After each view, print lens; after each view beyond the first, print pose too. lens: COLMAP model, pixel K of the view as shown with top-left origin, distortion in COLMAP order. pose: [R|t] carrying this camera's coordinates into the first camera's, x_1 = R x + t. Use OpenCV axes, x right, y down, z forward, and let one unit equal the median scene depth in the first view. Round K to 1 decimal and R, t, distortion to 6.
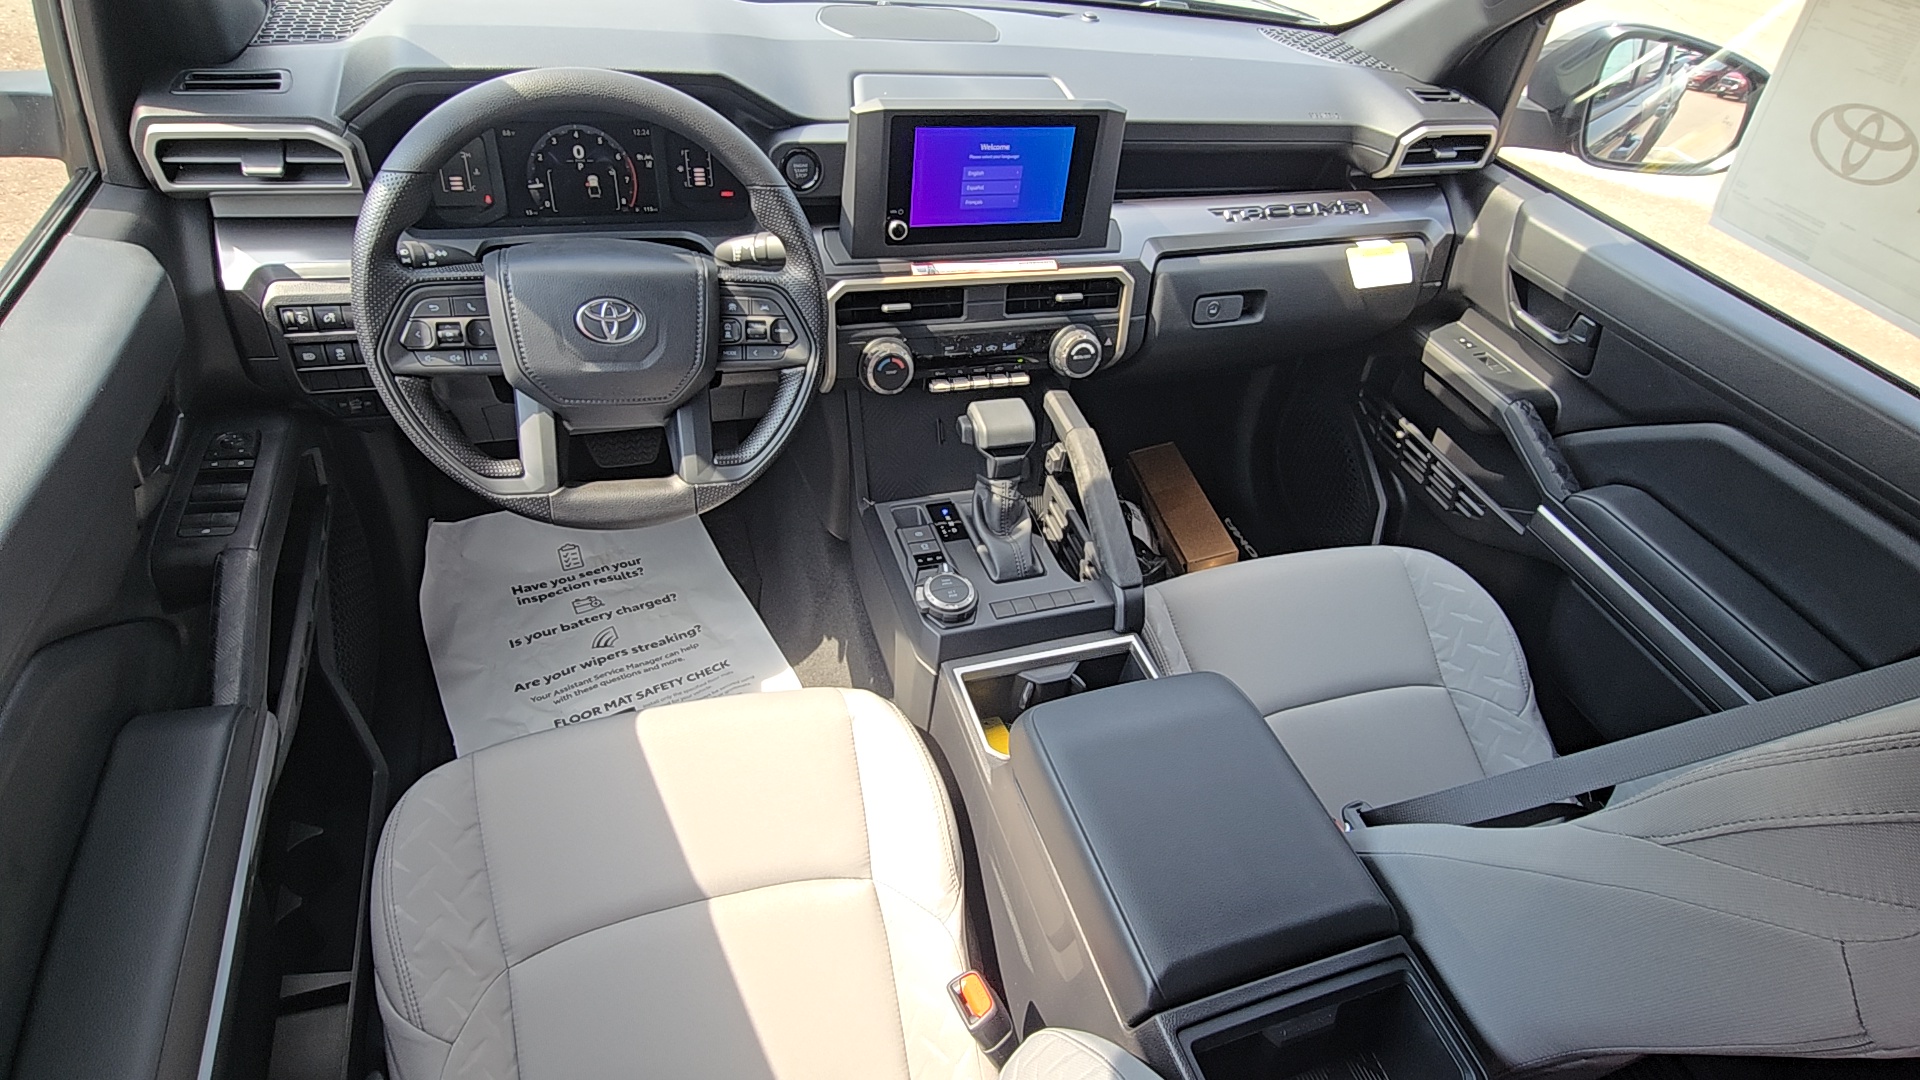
lens RADIAL K [[975.9, 0, 950.0], [0, 975.9, 536.7], [0, 0, 1]] dist [0.003041, 0.000256]
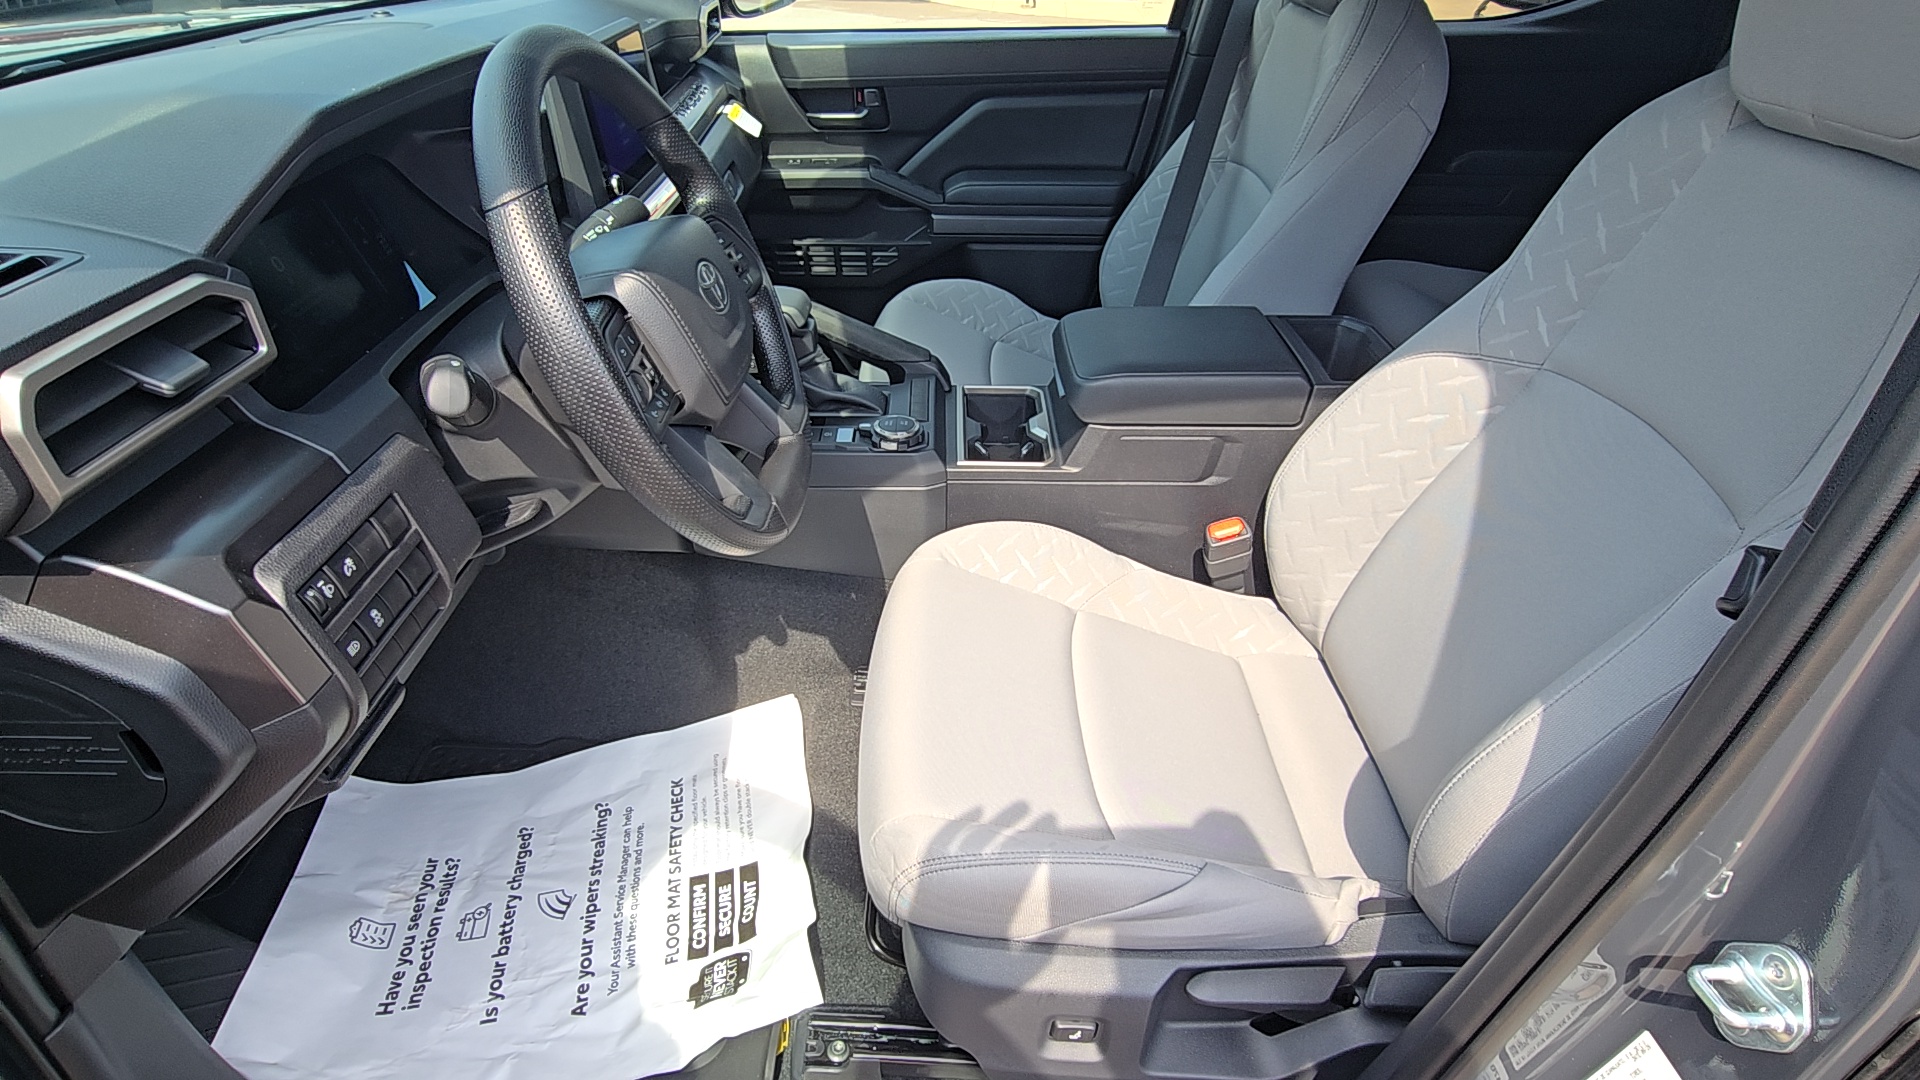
lens RADIAL K [[975.9, 0, 950.0], [0, 975.9, 536.7], [0, 0, 1]] dist [0.003041, 0.000256]
pose [[0.323802, -0.628967, 0.706791, -0.646749], [0.666327, 0.681946, 0.301594, -0.117365], [-0.671685, 0.373297, 0.639913, 0.234399]]
